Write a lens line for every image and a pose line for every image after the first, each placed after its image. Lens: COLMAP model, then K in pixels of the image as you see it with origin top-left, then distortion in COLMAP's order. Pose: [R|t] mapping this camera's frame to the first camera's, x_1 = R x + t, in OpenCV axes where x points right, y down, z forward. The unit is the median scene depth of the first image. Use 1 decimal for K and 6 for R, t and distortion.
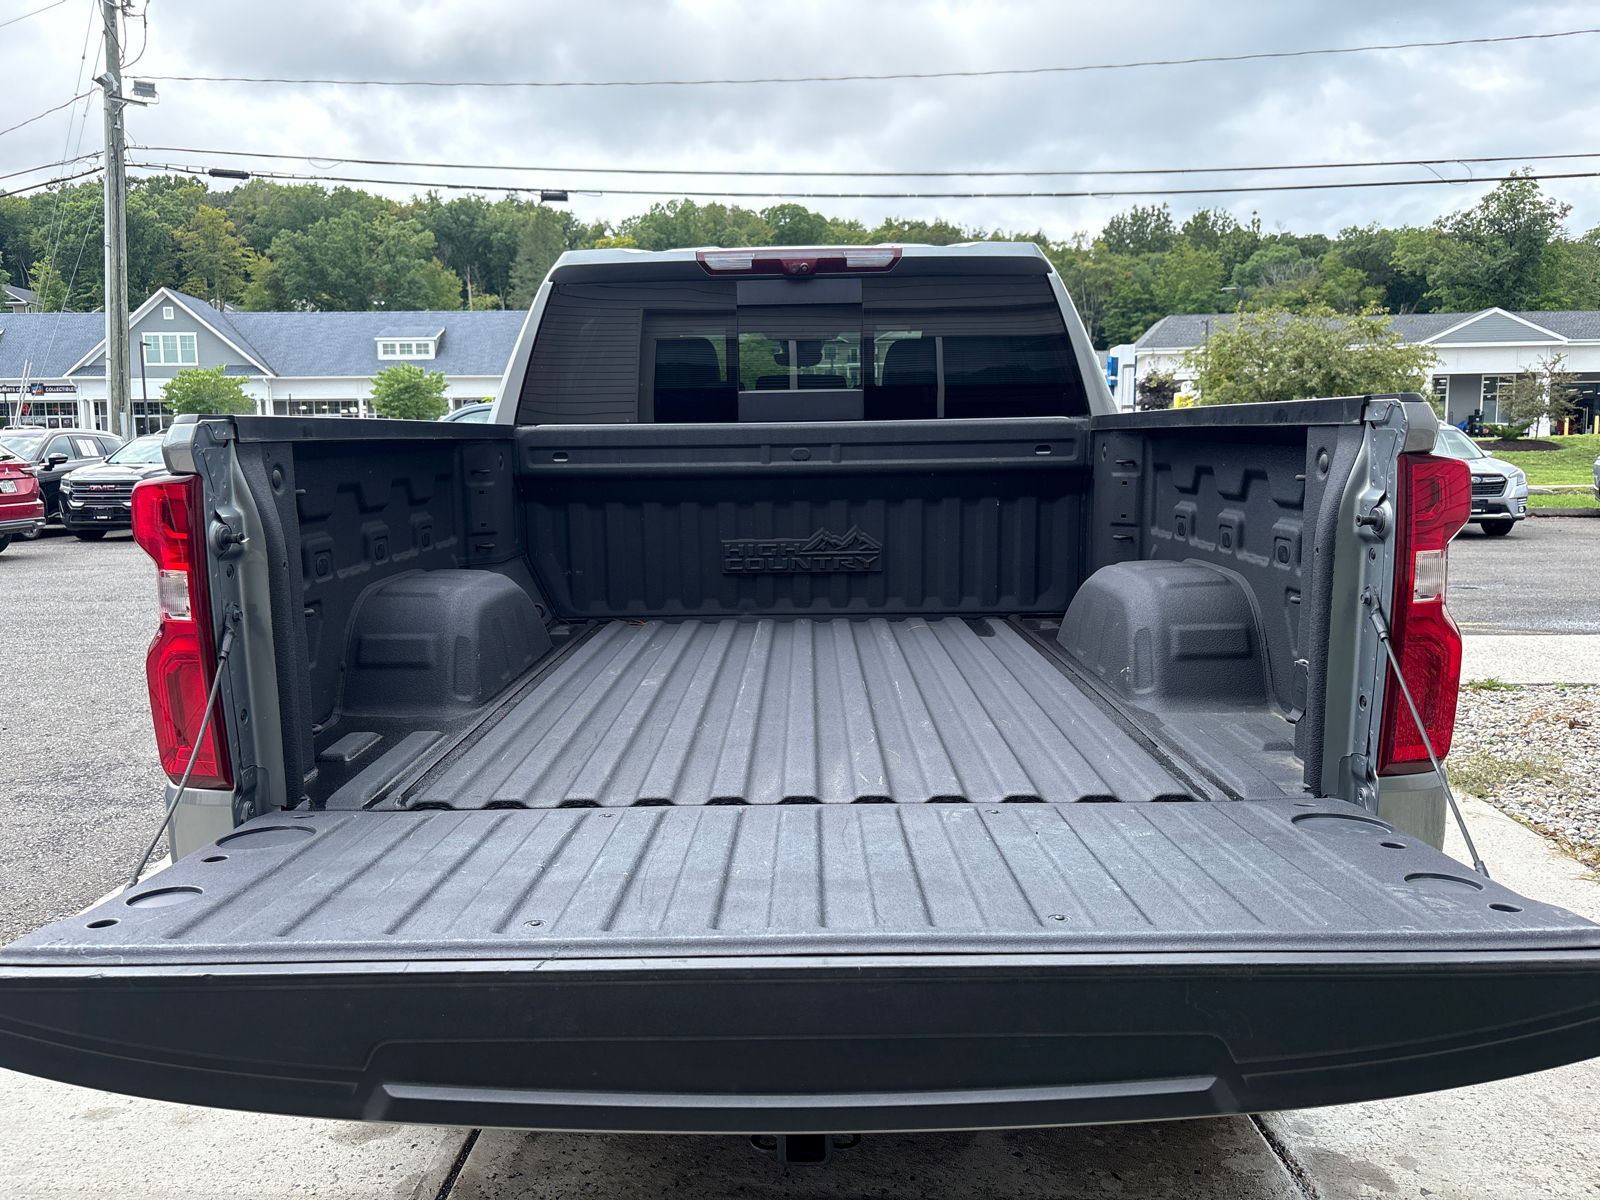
lens RADIAL K [[1216.8, 0, 788.1], [0, 1216.8, 605.5], [0, 0, 1]] dist [0.041099, -0.050418]
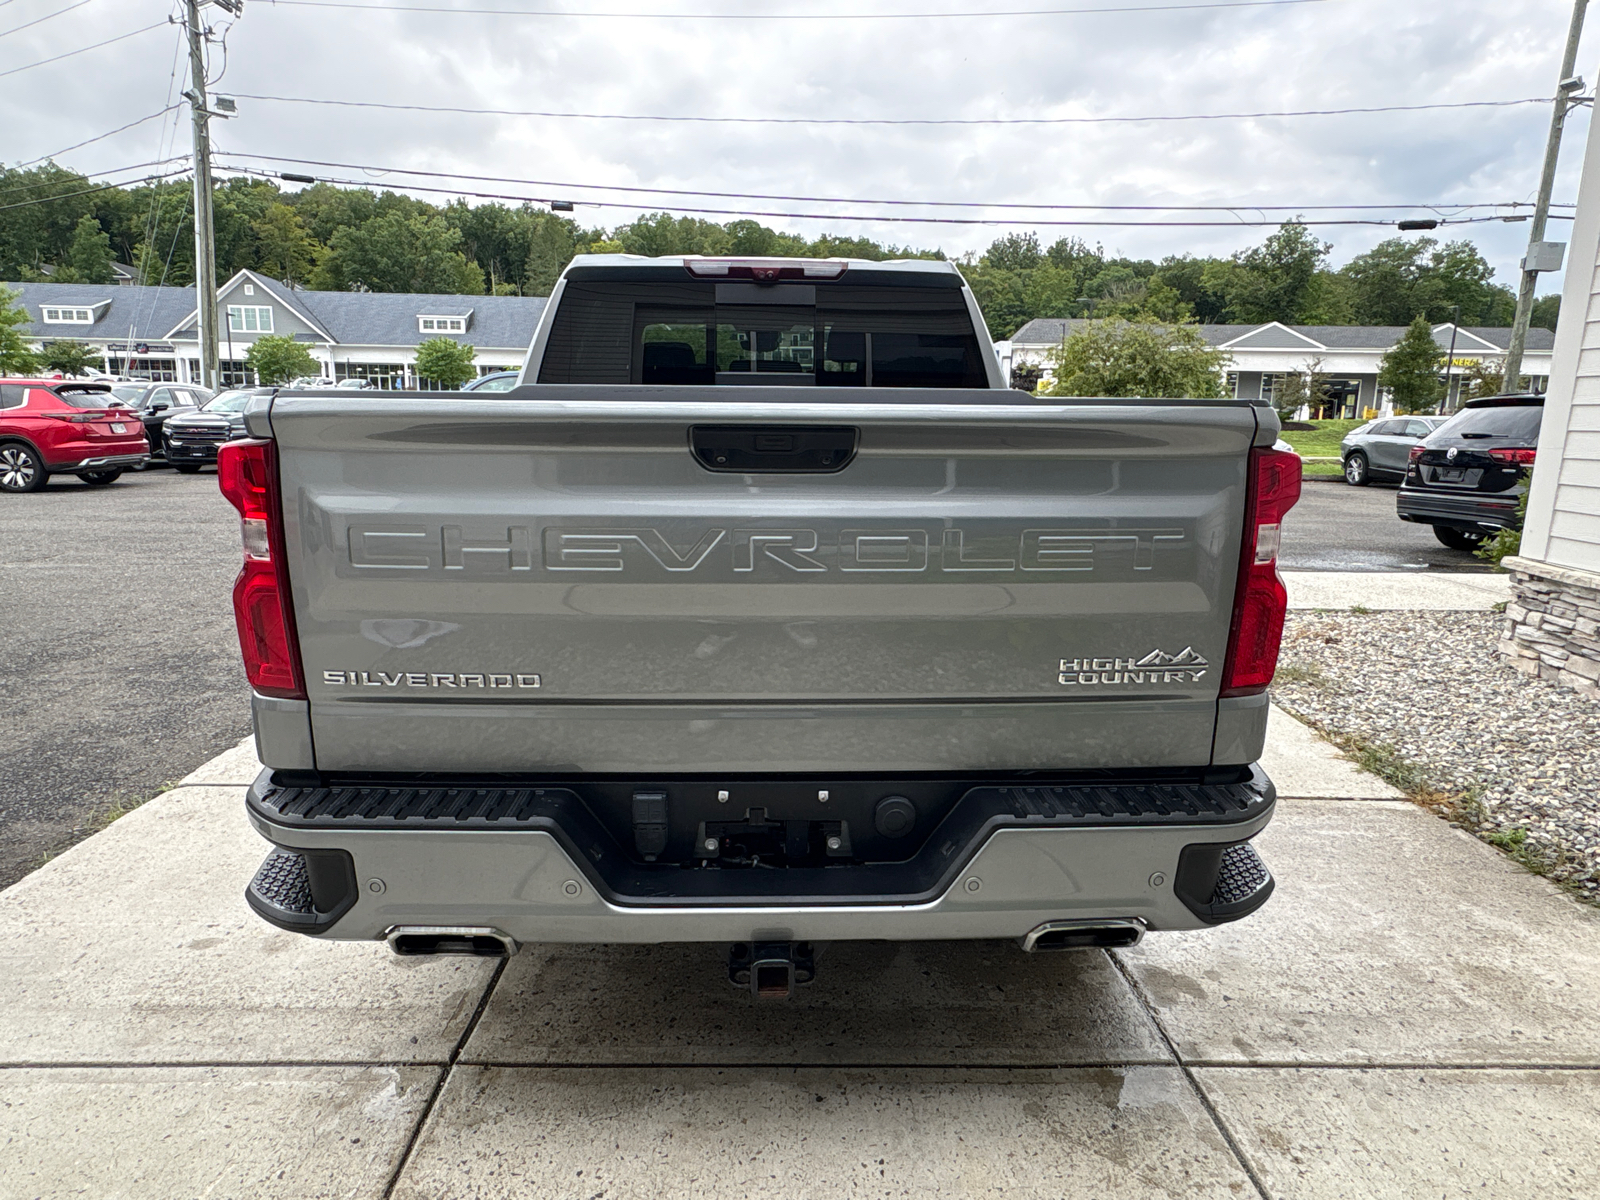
lens RADIAL K [[928.9, 0, 795.0], [0, 928.9, 596.6], [0, 0, 1]] dist [0.001792, -0.000556]
pose [[0.998088, 0.016268, 0.059635, -0.000966], [-0.020231, 0.997583, 0.066474, -0.000888], [-0.058409, -0.067554, 0.996004, 0.002136]]
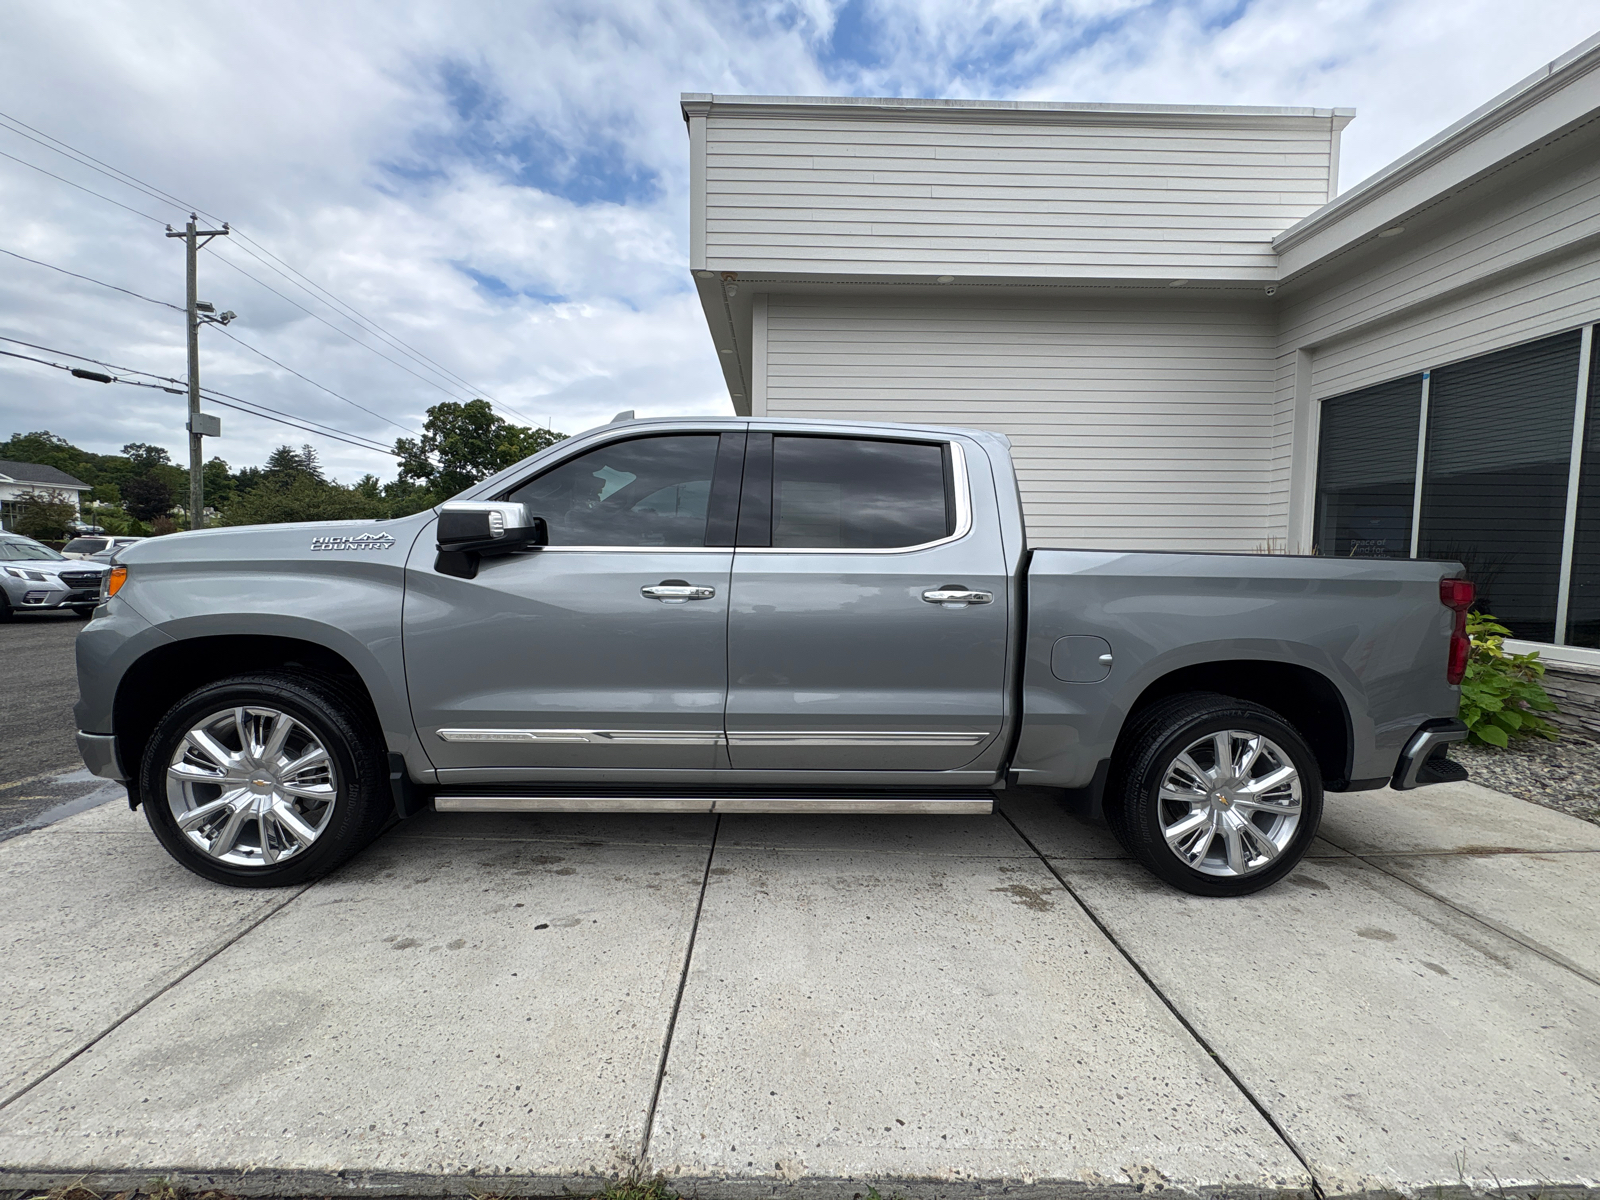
lens RADIAL K [[638.8, 0, 797.0], [0, 638.8, 597.6], [0, 0, 1]] dist [-0.000150, 0.000635]
pose [[-0.066286, -0.056650, 0.996191, -0.074129], [0.114217, 0.991394, 0.063978, -0.013172], [-0.991242, 0.118023, -0.059245, 0.102479]]
